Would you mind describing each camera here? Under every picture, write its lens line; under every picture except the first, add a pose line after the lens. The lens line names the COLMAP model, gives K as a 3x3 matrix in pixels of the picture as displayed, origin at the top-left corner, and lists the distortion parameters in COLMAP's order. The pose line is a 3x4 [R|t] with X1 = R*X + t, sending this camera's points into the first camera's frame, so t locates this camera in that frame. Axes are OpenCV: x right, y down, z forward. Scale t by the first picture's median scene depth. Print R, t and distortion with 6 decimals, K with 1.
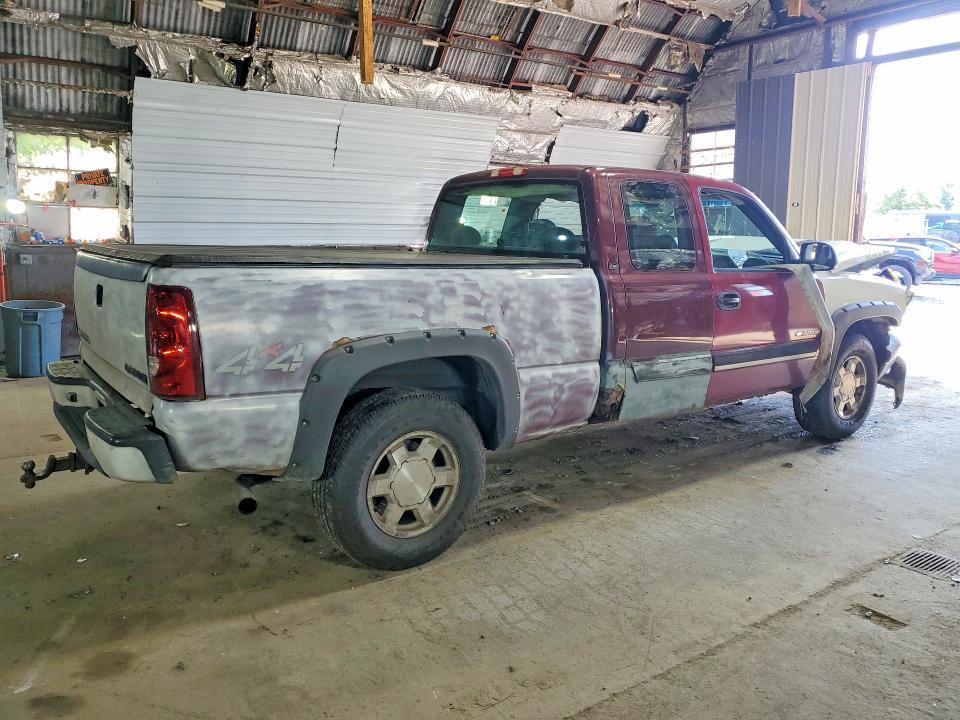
lens RADIAL K [[773.4, 0, 479.8], [0, 773.4, 359.7], [0, 0, 1]] dist [0.031977, -0.000687]
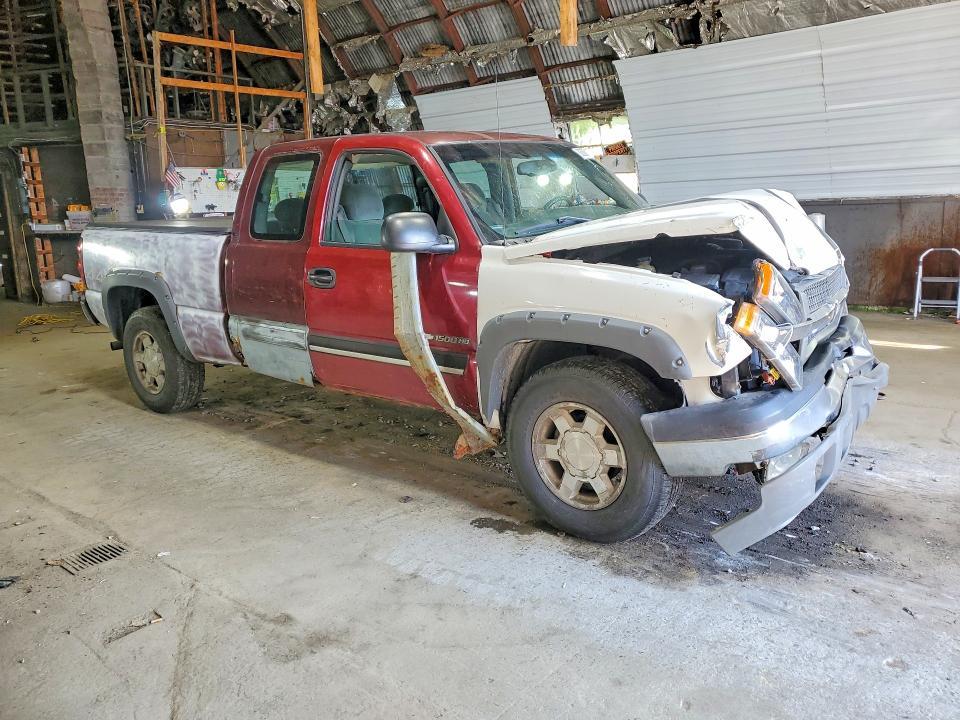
lens RADIAL K [[773.4, 0, 480.0], [0, 773.4, 358.5], [0, 0, 1]] dist [0.031977, -0.000687]
pose [[0.227405, 0.184907, -0.956084, 1.355178], [-0.119708, 0.979668, 0.160996, -0.164027], [0.966415, 0.077839, 0.244916, 1.039720]]
